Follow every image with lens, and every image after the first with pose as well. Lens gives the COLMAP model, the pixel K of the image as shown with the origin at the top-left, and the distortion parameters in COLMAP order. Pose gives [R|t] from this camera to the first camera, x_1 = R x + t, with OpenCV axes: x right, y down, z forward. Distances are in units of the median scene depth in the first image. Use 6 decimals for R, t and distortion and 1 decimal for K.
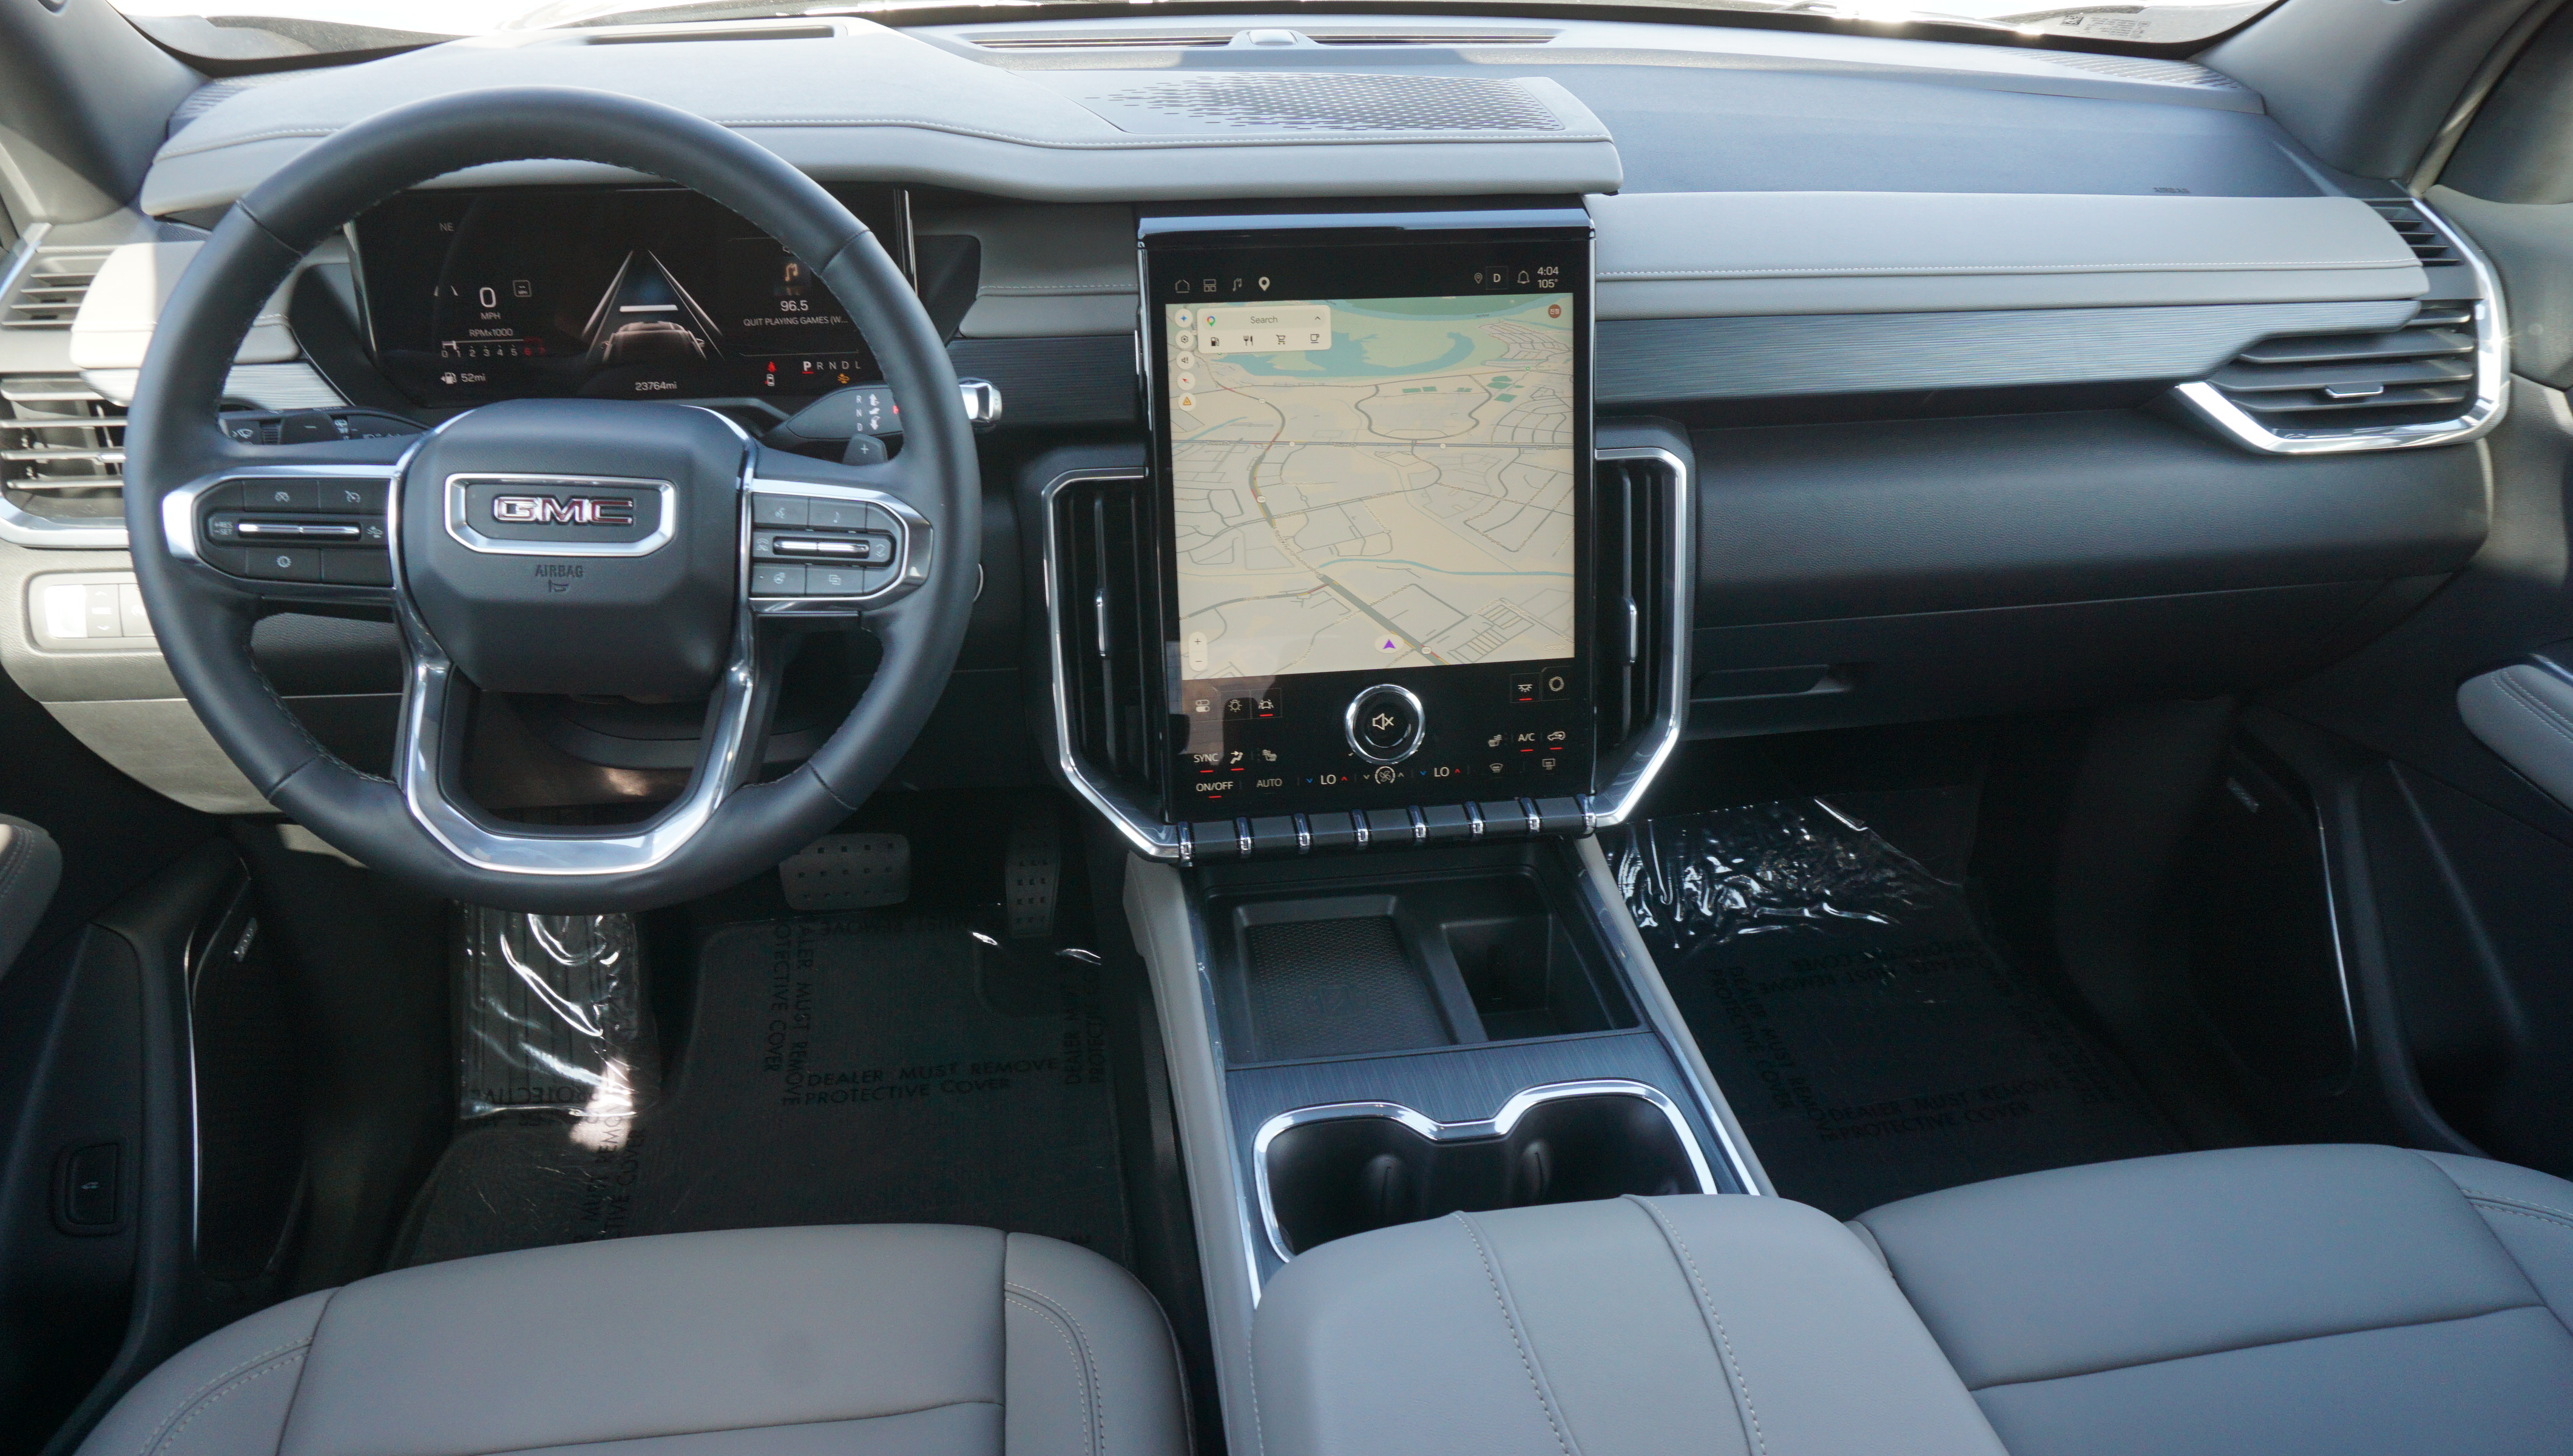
lens RADIAL K [[1742.4, 0, 1296.5], [0, 1742.4, 736.4], [0, 0, 1]] dist [-0.046547, 0.039853]
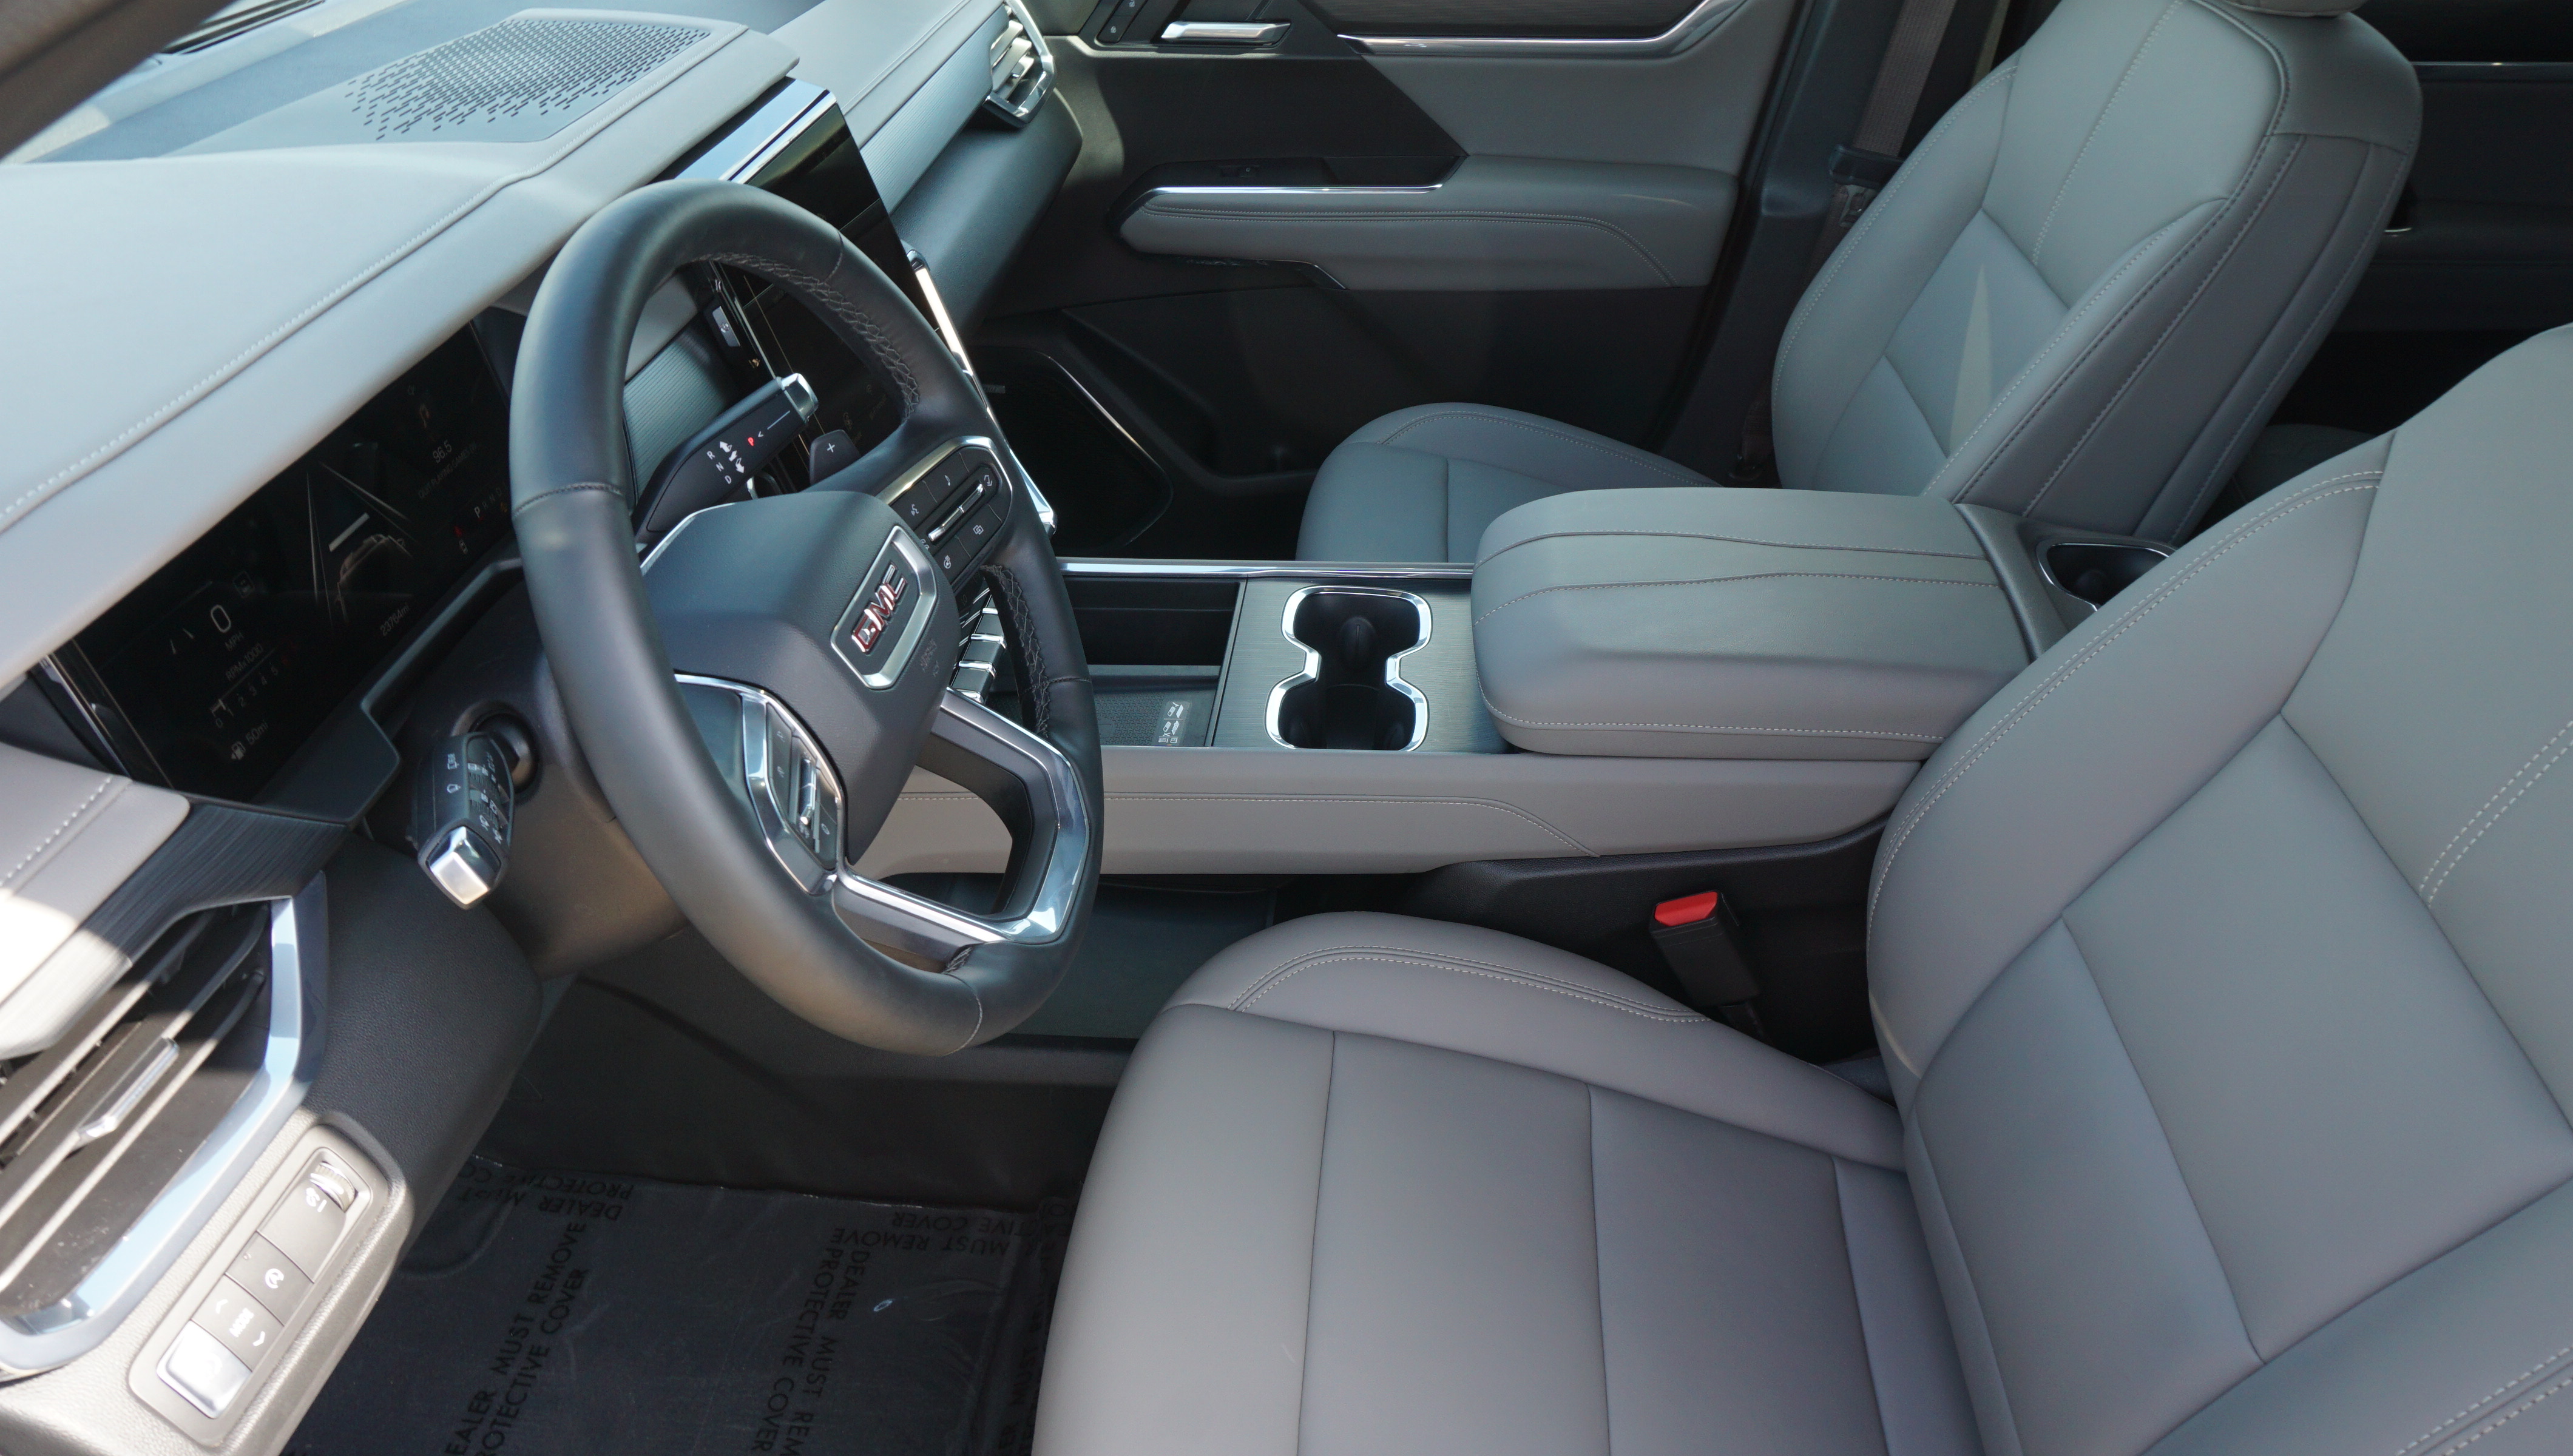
lens RADIAL K [[1742.4, 0, 1284.9], [0, 1742.4, 715.7], [0, 0, 1]] dist [-0.046547, 0.039853]
pose [[0.231188, -0.564096, 0.792684, -0.940767], [0.496490, 0.769085, 0.402500, -0.290235], [-0.836690, 0.300506, 0.457871, 0.332809]]
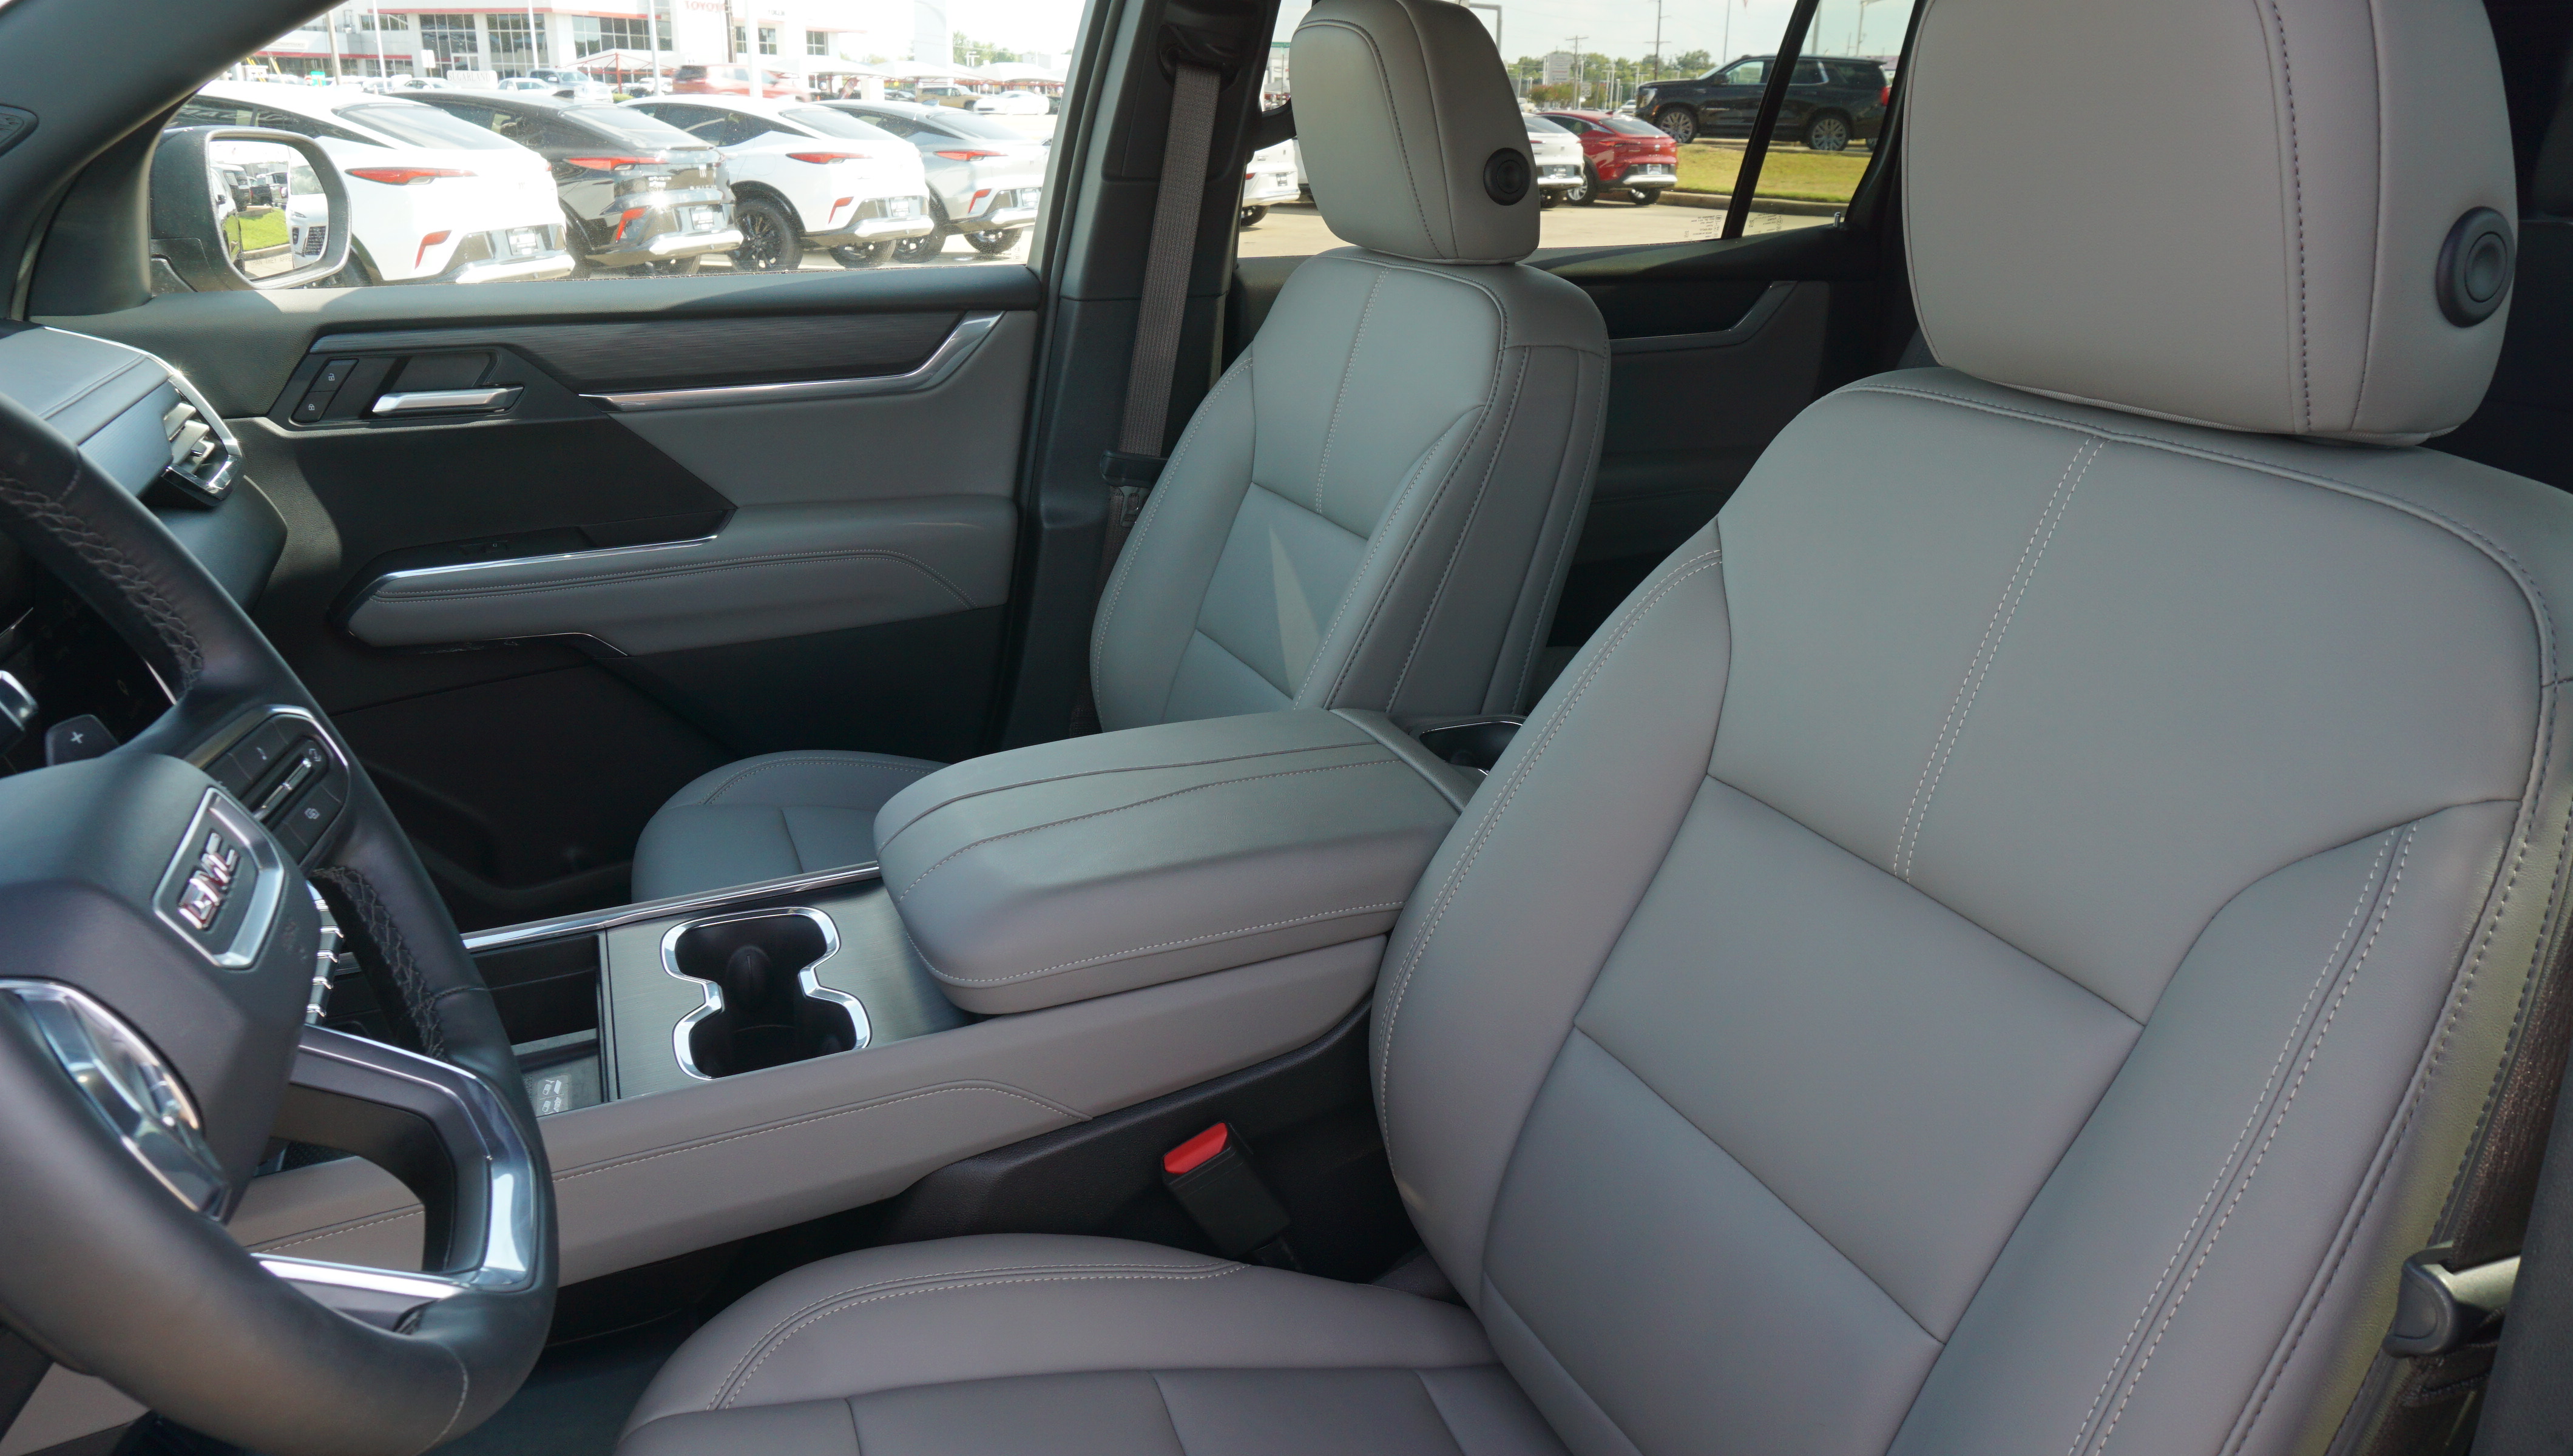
lens RADIAL K [[1742.4, 0, 1288.6], [0, 1742.4, 724.1], [0, 0, 1]] dist [-0.046547, 0.039853]
pose [[-0.236034, -0.346336, 0.907931, -0.920614], [0.481264, 0.770033, 0.418848, -0.211137], [-0.844200, 0.535817, -0.015075, 0.505061]]
